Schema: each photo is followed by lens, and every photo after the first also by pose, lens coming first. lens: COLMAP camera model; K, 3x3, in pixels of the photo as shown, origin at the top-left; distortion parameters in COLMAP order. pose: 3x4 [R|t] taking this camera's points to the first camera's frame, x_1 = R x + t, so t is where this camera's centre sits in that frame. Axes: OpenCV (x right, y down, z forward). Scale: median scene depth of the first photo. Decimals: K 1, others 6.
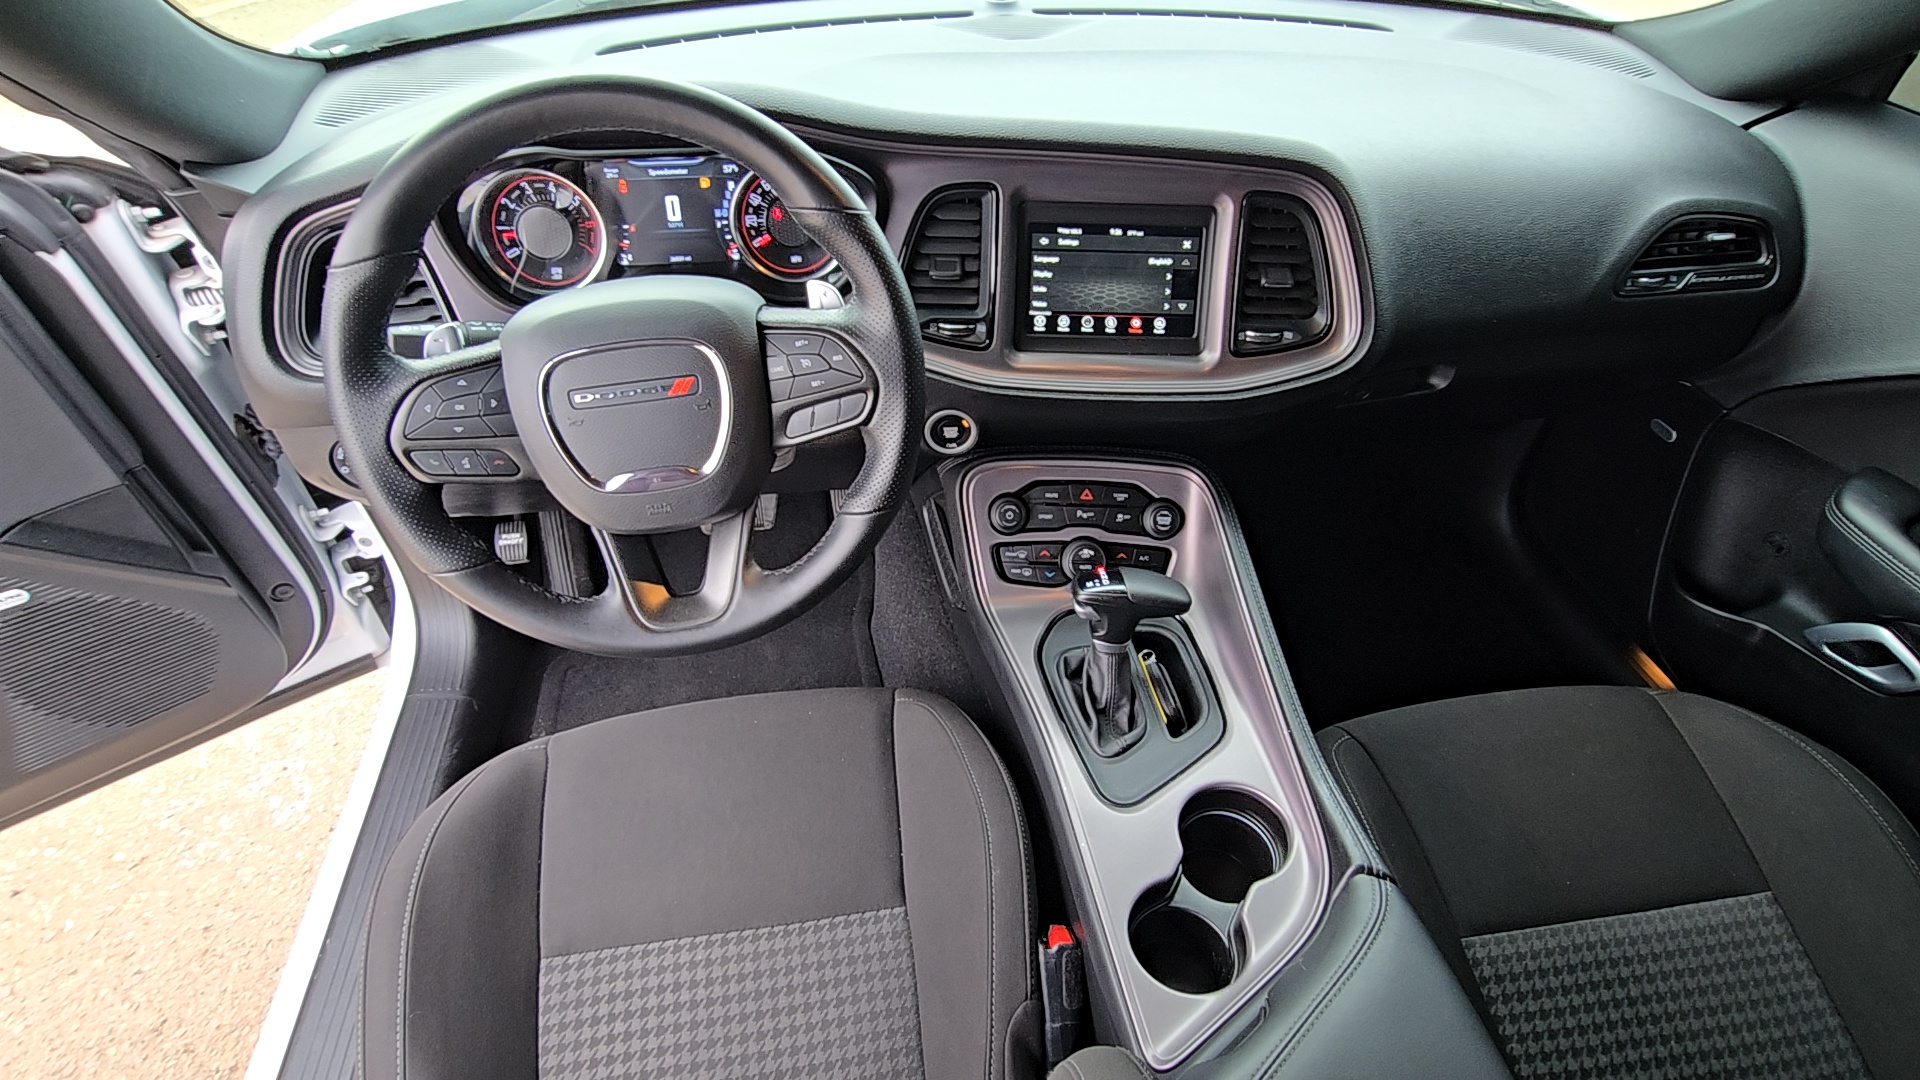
lens RADIAL K [[978.0, 0, 979.9], [0, 978.0, 538.9], [0, 0, 1]] dist [-0.000606, 0.002237]
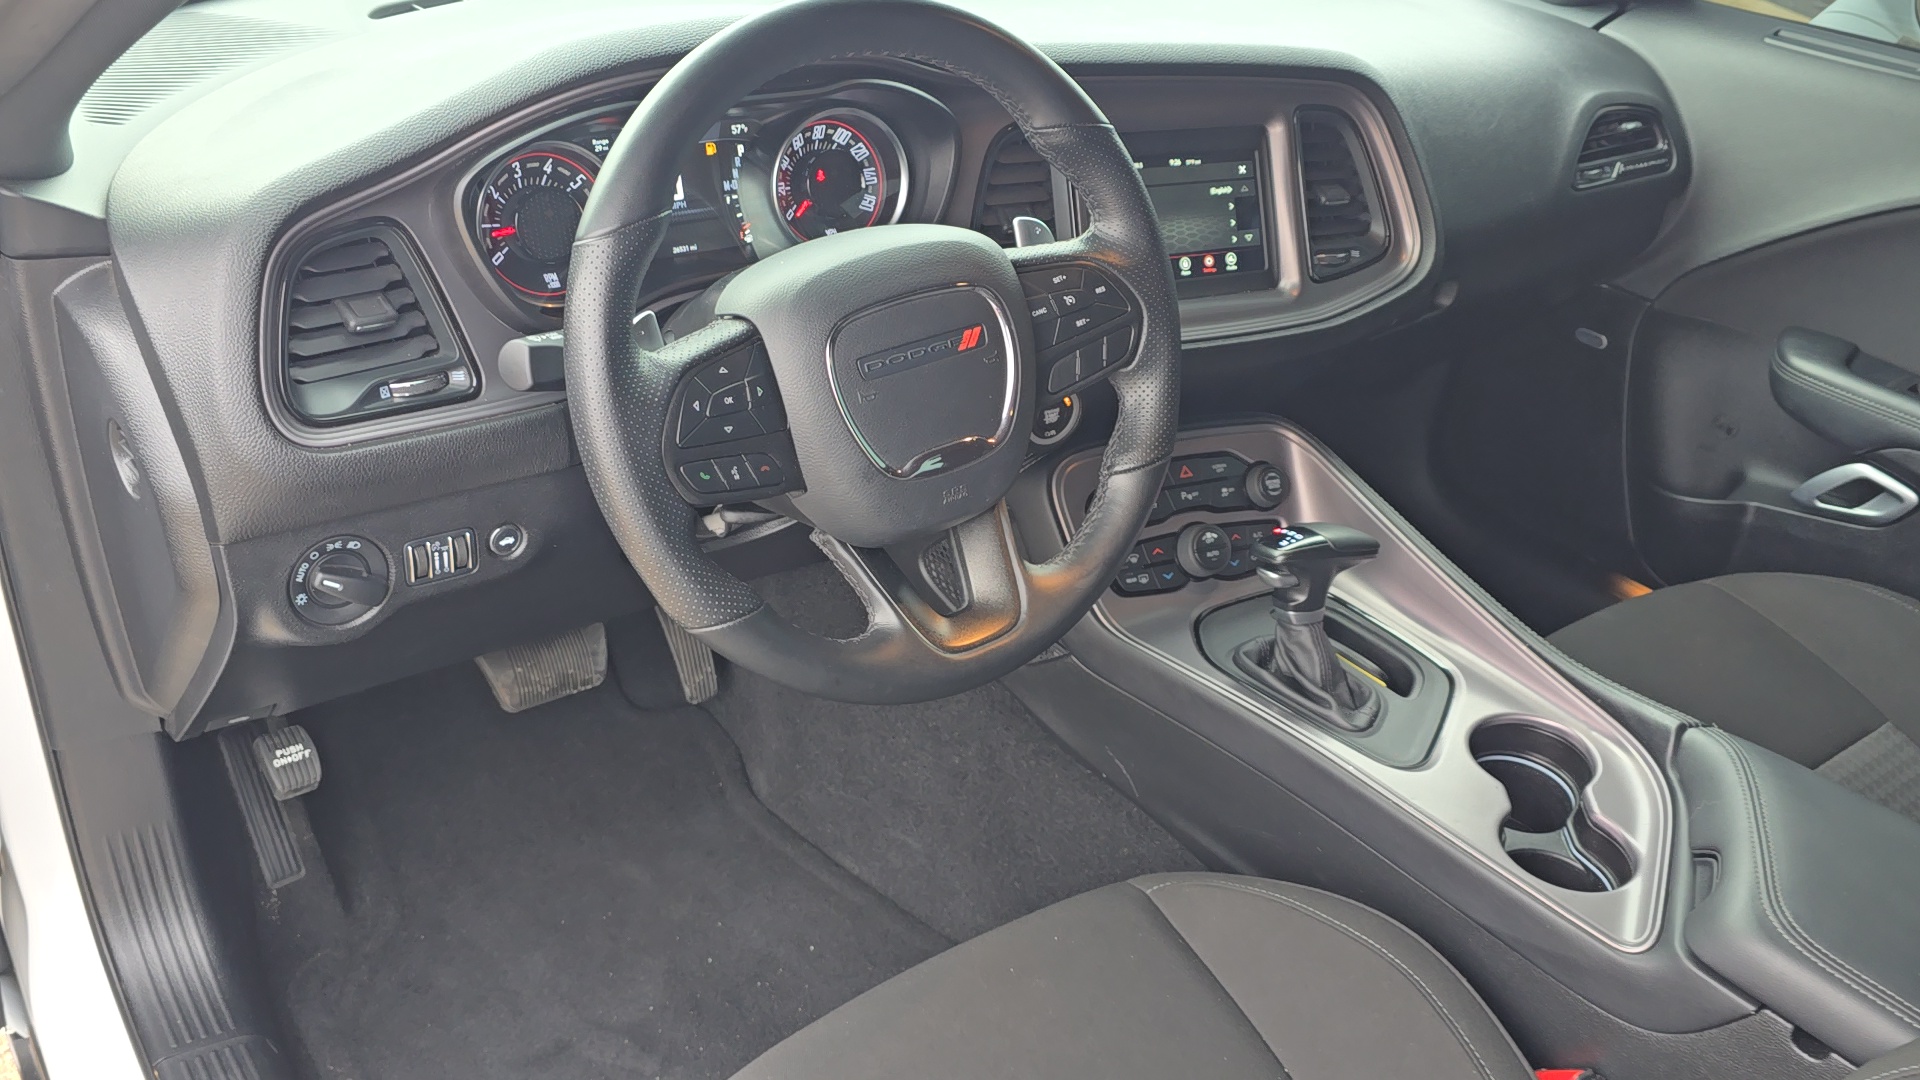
lens RADIAL K [[1591.1, 0, 978.2], [0, 1591.1, 525.7], [0, 0, 1]] dist [-0.011492, 0.019407]
pose [[0.887112, -0.182639, 0.423881, -0.668491], [0.251535, 0.961321, -0.112212, 0.113098], [-0.386991, 0.206166, 0.898740, -0.144155]]
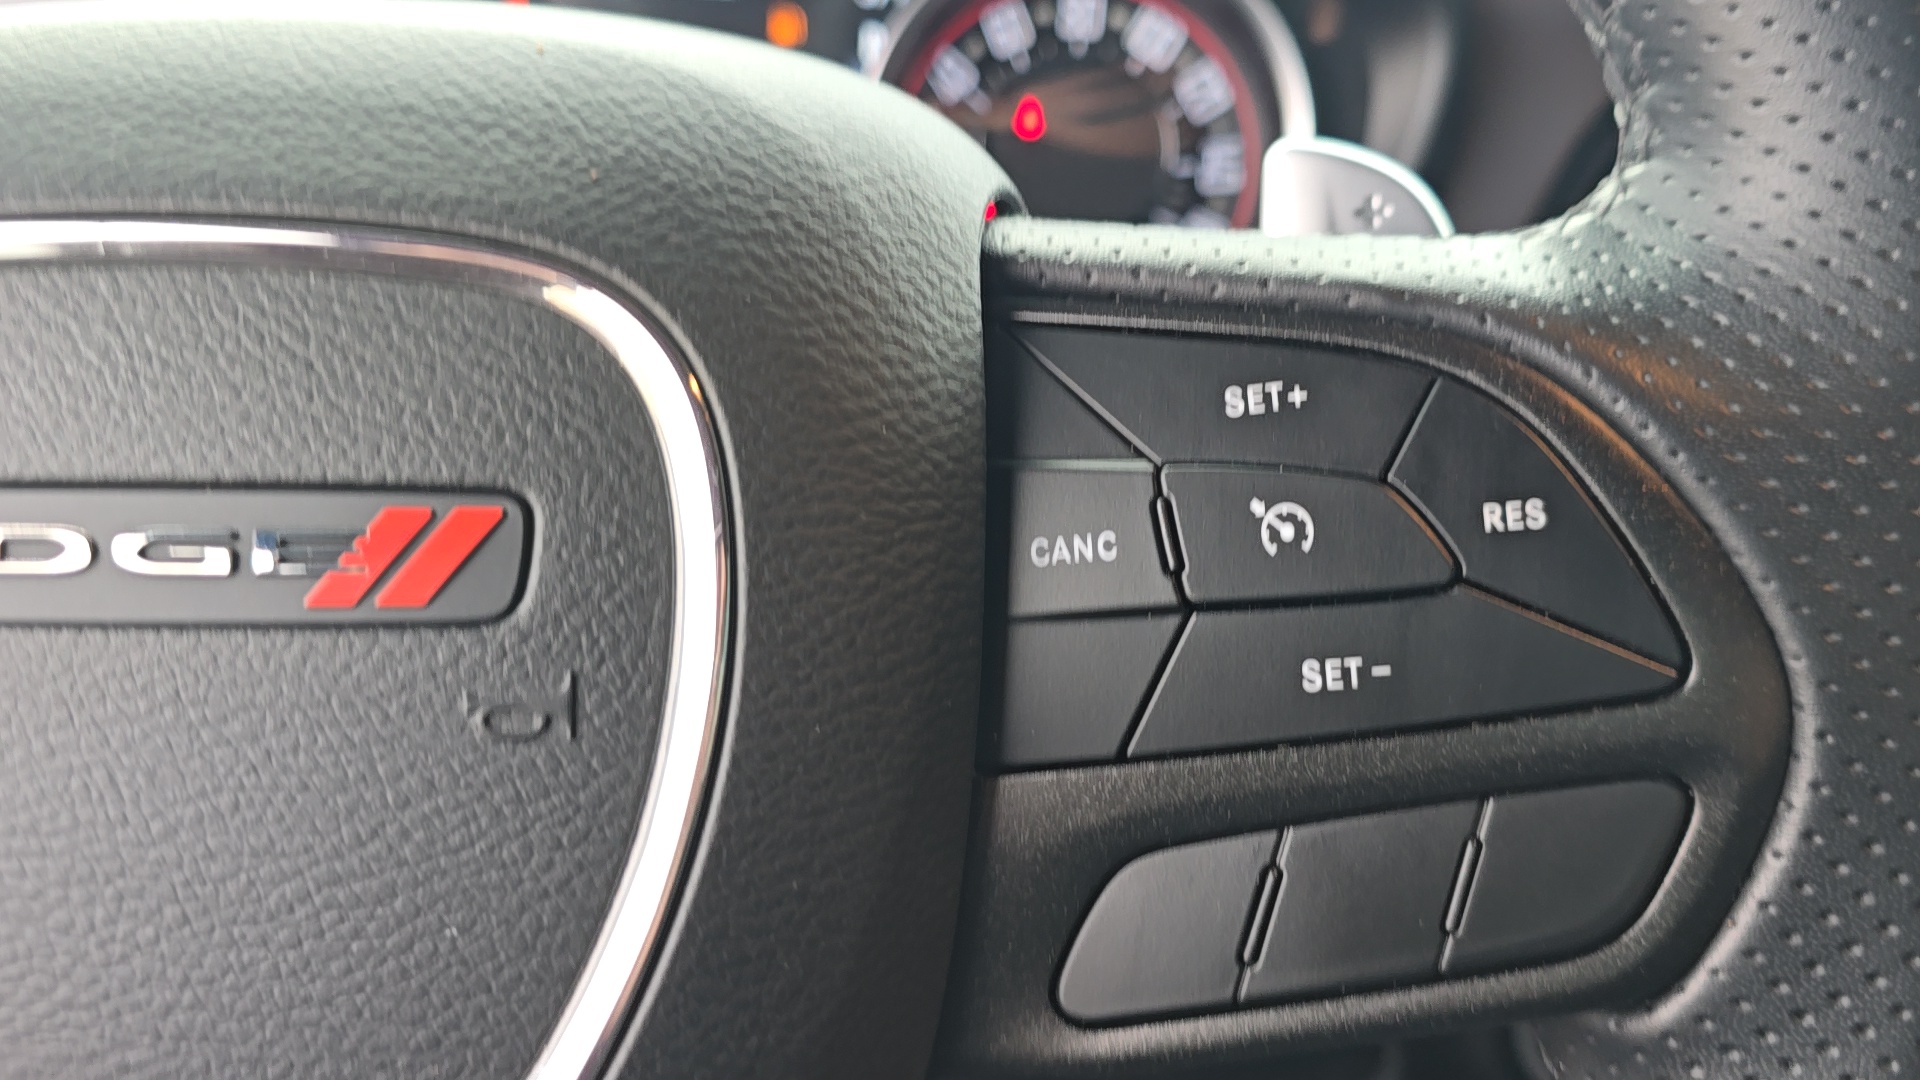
lens RADIAL K [[1591.1, 0, 1008.0], [0, 1591.1, 556.7], [0, 0, 1]] dist [-0.011492, 0.019407]
pose [[0.985520, 0.084878, -0.146788, -0.138774], [-0.123862, 0.951574, -0.281362, -0.078605], [0.115798, 0.295469, 0.948308, 0.585866]]
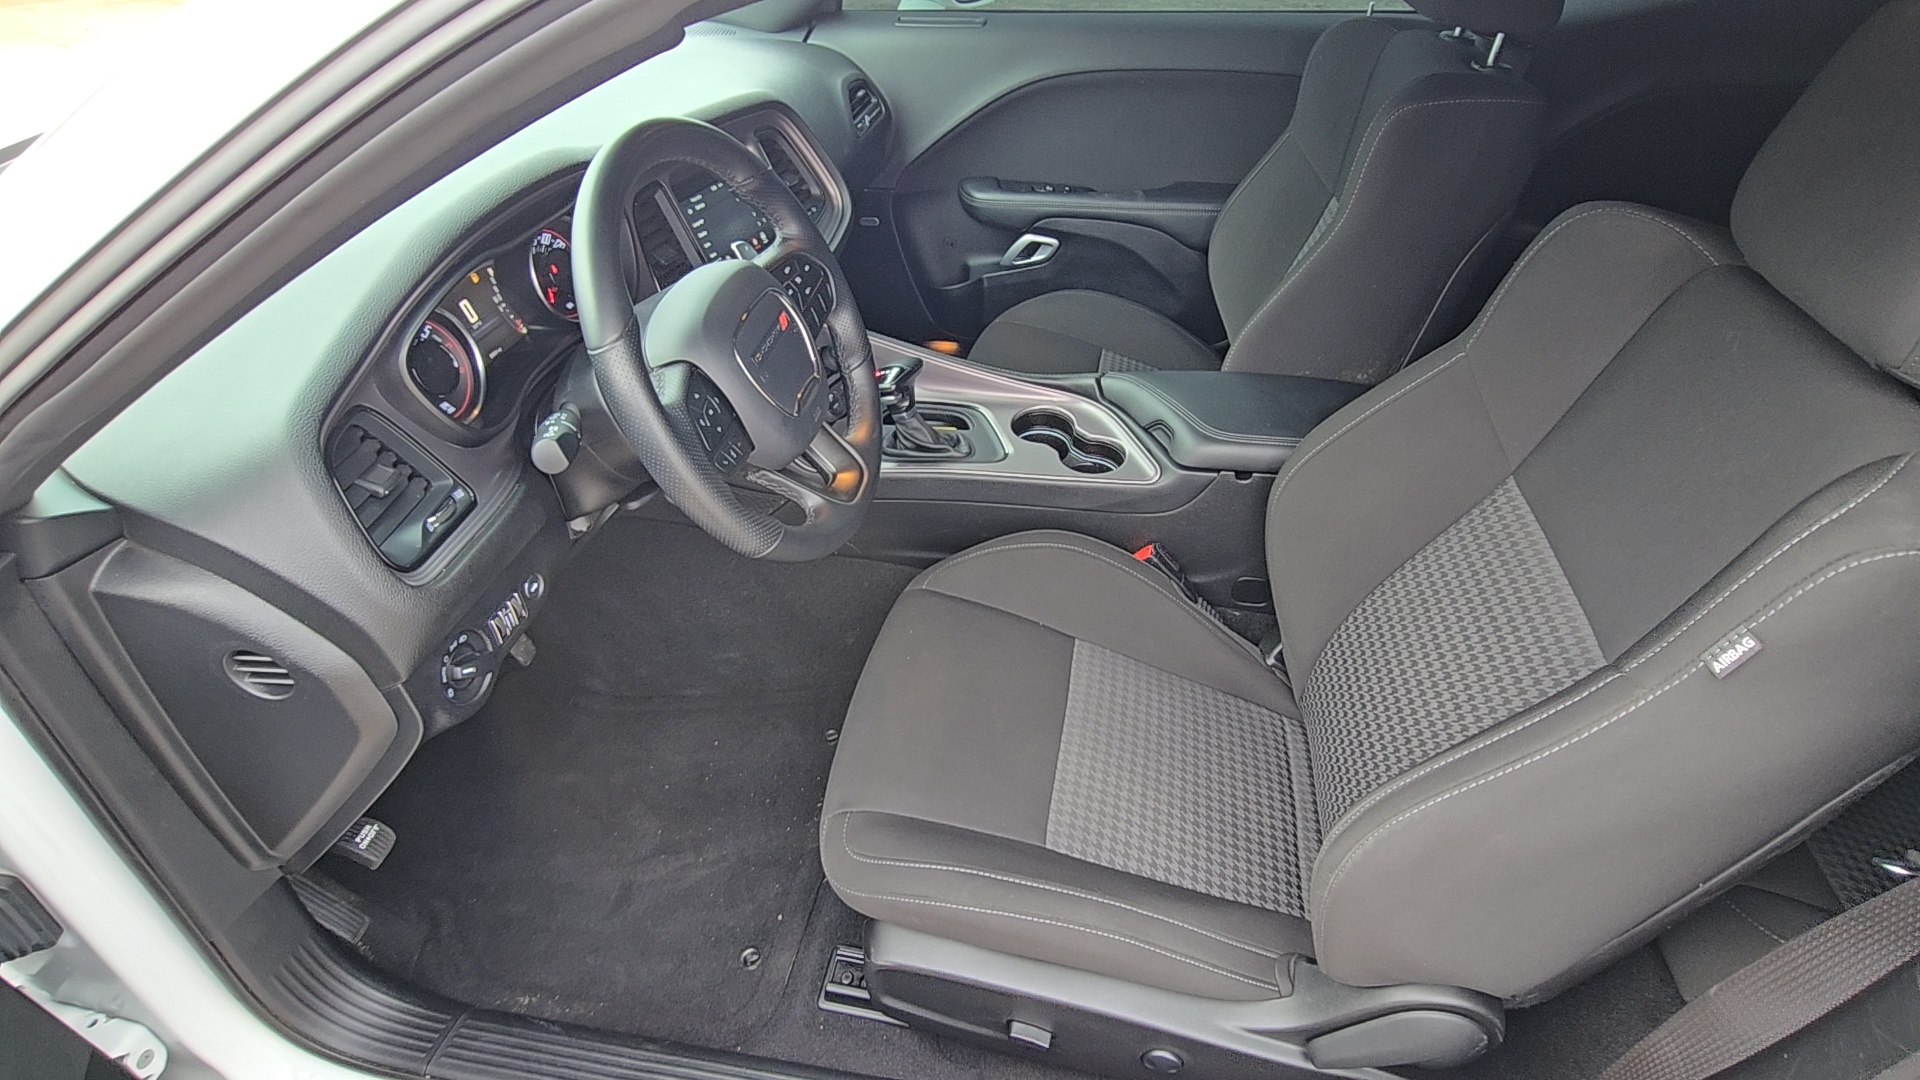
lens RADIAL K [[978.0, 0, 954.2], [0, 978.0, 534.3], [0, 0, 1]] dist [-0.000606, 0.002237]
pose [[0.345469, -0.586008, 0.732971, -1.022810], [0.632496, 0.722399, 0.279444, -0.129074], [-0.693253, 0.367062, 0.620214, 0.084707]]
